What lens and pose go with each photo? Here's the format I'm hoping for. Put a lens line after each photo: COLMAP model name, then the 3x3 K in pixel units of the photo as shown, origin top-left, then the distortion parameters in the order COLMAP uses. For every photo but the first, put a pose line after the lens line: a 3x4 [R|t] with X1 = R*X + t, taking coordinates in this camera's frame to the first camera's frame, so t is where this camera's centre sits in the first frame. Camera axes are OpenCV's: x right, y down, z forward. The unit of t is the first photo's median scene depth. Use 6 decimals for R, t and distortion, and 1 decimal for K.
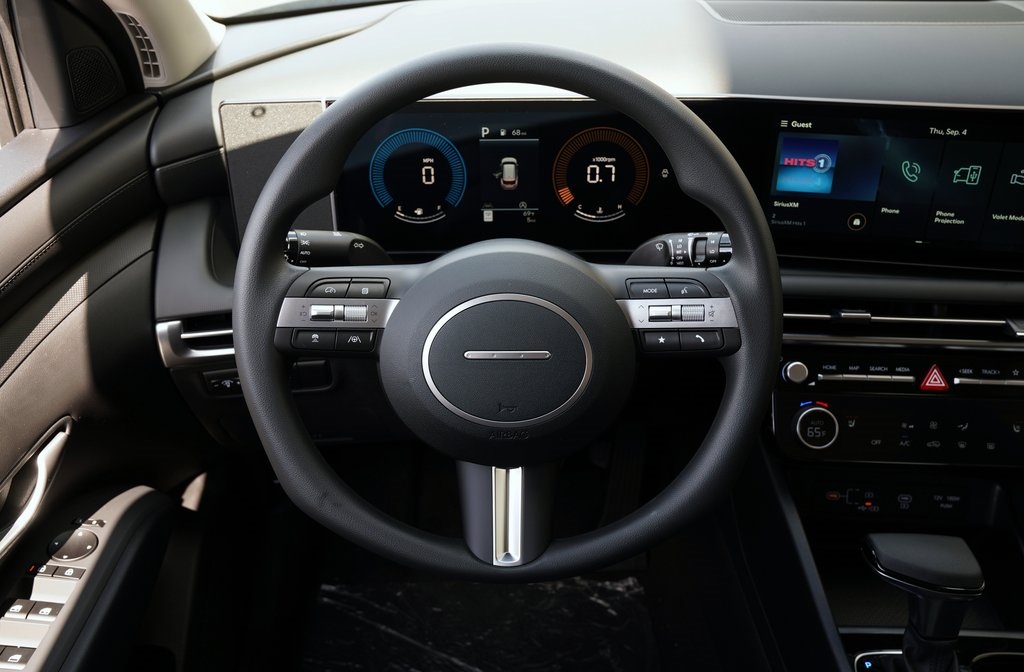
lens RADIAL K [[825.7, 0, 524.9], [0, 825.7, 340.2], [0, 0, 1]] dist [-0.091678, 0.116295]
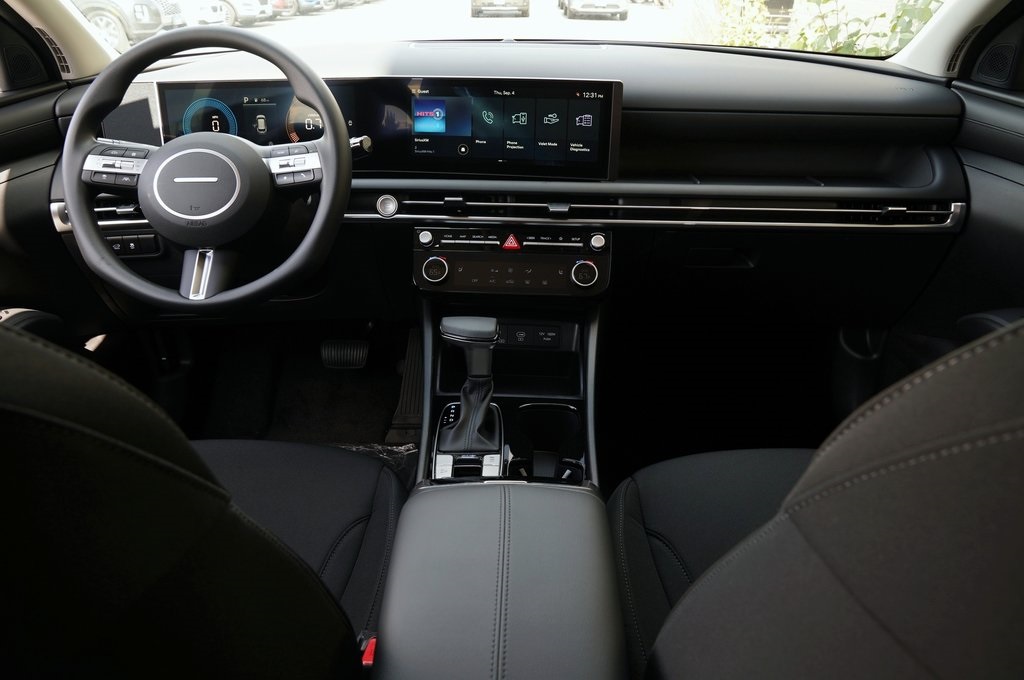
lens RADIAL K [[698.9, 0, 512.0], [0, 698.9, 340.0], [0, 0, 1]] dist [-0.133571, 0.087409]
pose [[0.999950, 0.009418, -0.003365, 0.526003], [-0.009705, 0.995034, -0.099060, 0.390771], [0.002416, 0.099088, 0.995076, -0.380033]]
